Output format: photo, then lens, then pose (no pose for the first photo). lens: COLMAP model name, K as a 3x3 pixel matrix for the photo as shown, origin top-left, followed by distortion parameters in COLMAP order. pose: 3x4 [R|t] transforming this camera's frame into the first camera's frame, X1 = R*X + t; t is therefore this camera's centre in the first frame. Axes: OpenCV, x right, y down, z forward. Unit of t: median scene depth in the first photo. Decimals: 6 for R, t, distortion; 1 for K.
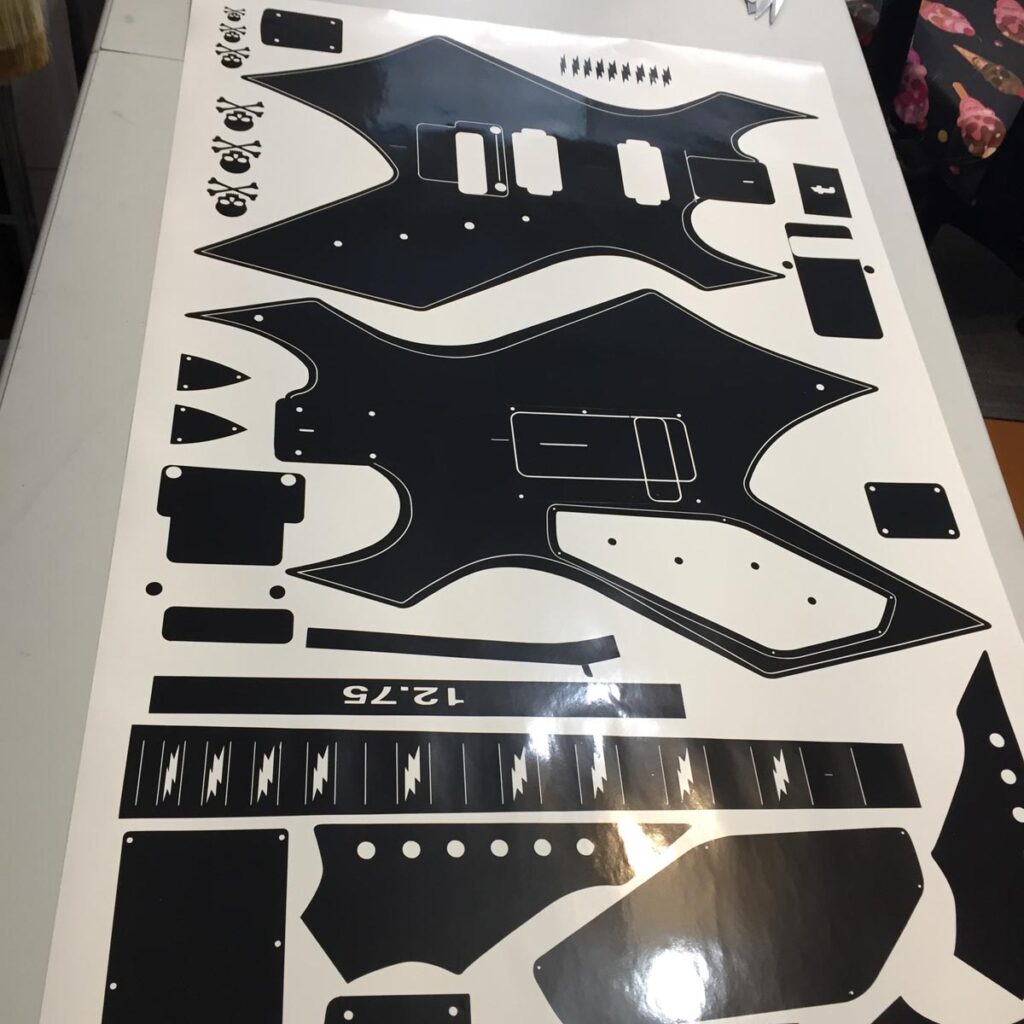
lens RADIAL K [[1163.8, 0, 512.0], [0, 1163.8, 512.0], [0, 0, 1]] dist [0.091359, -0.146446]
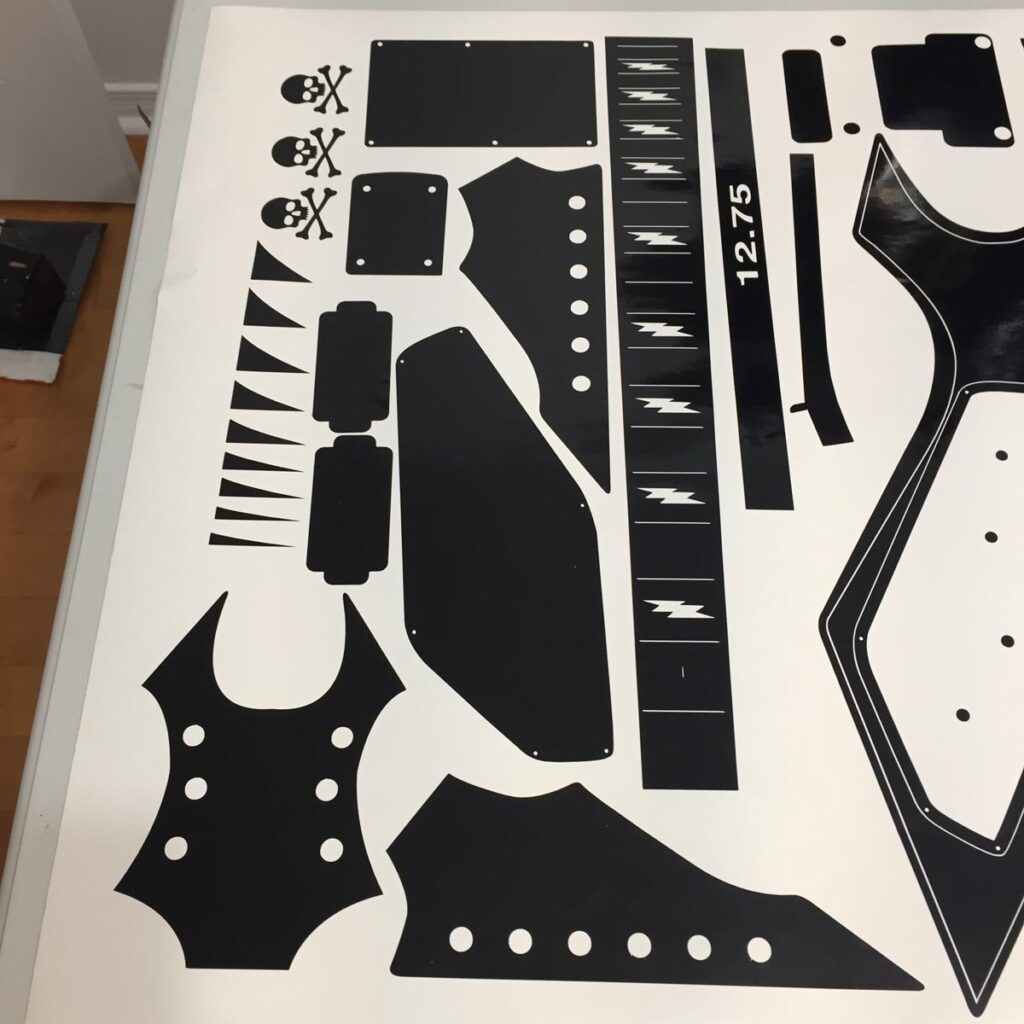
lens RADIAL K [[1163.8, 0, 512.0], [0, 1163.8, 512.0], [0, 0, 1]] dist [0.091359, -0.146446]
pose [[-0.084146, 0.790898, -0.606136, 0.672117], [-0.811732, 0.298400, 0.502045, -0.098081], [0.577937, 0.534265, 0.616888, 0.429441]]
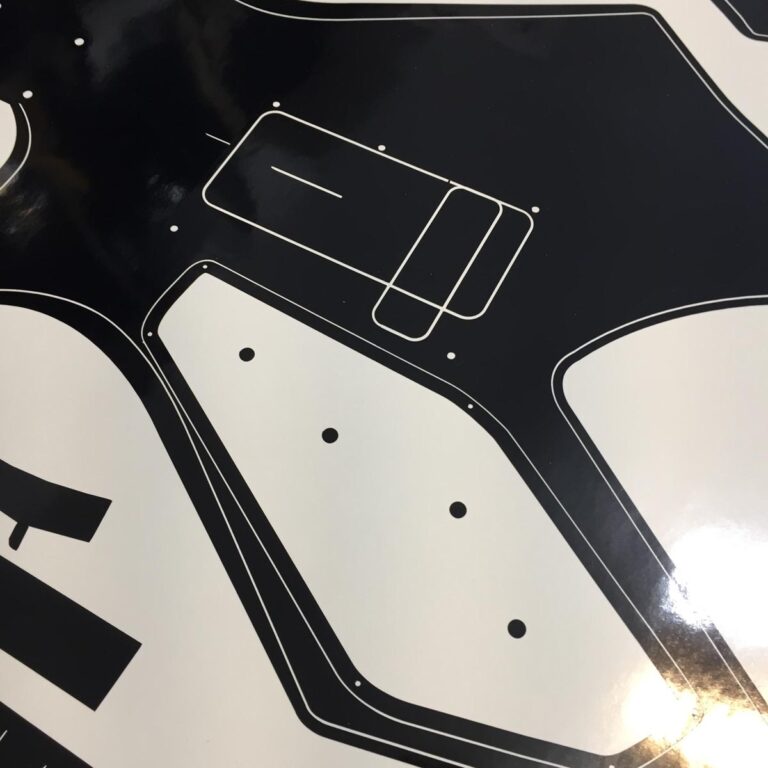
lens RADIAL K [[872.9, 0, 384.0], [0, 872.9, 384.0], [0, 0, 1]] dist [0.091359, -0.146446]
pose [[0.809716, 0.404191, -0.425429, 0.369330], [-0.360629, 0.914658, 0.182615, -0.071108], [0.462933, 0.005555, 0.886376, 0.742336]]
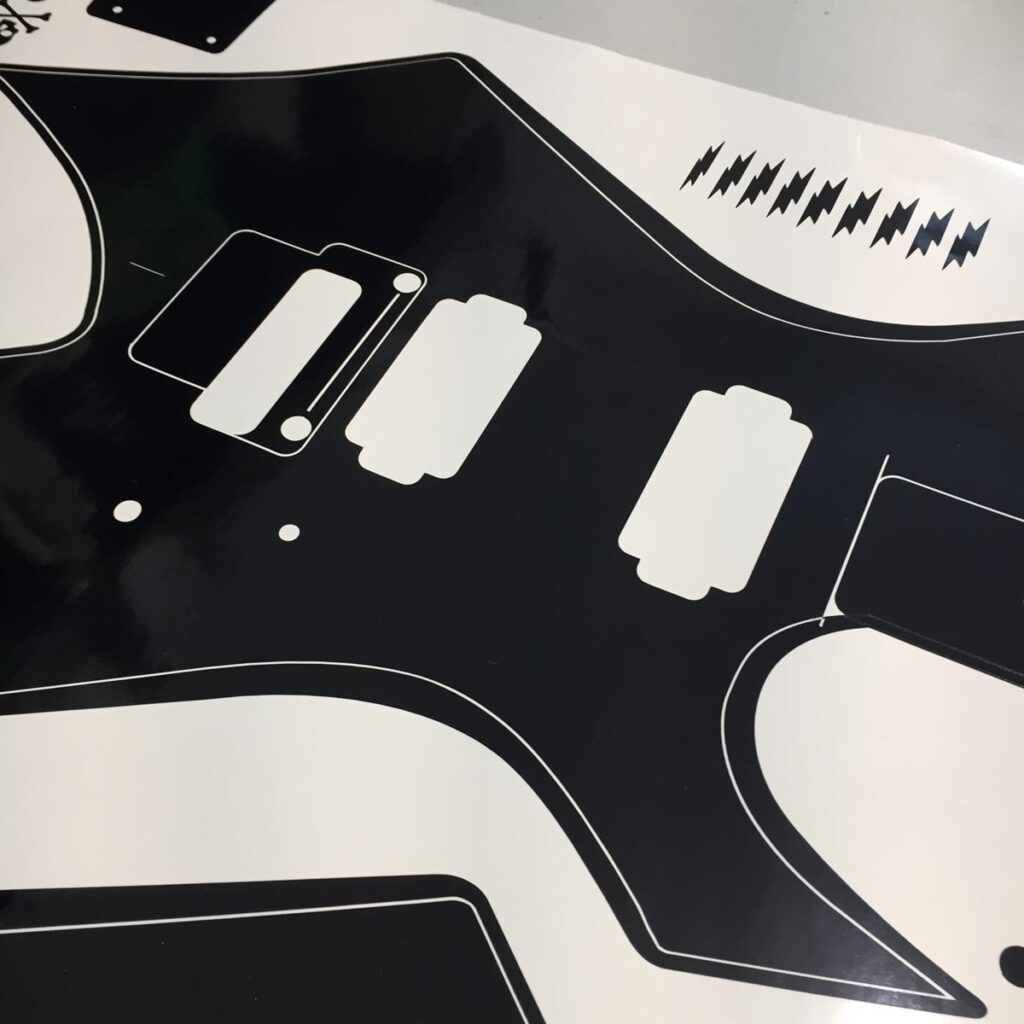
lens RADIAL K [[1163.8, 0, 512.0], [0, 1163.8, 512.0], [0, 0, 1]] dist [0.091359, -0.146446]
pose [[0.851903, 0.301795, -0.427997, 0.310247], [-0.322980, 0.946095, 0.024252, -0.397510], [0.412245, 0.117574, 0.903455, 0.964293]]
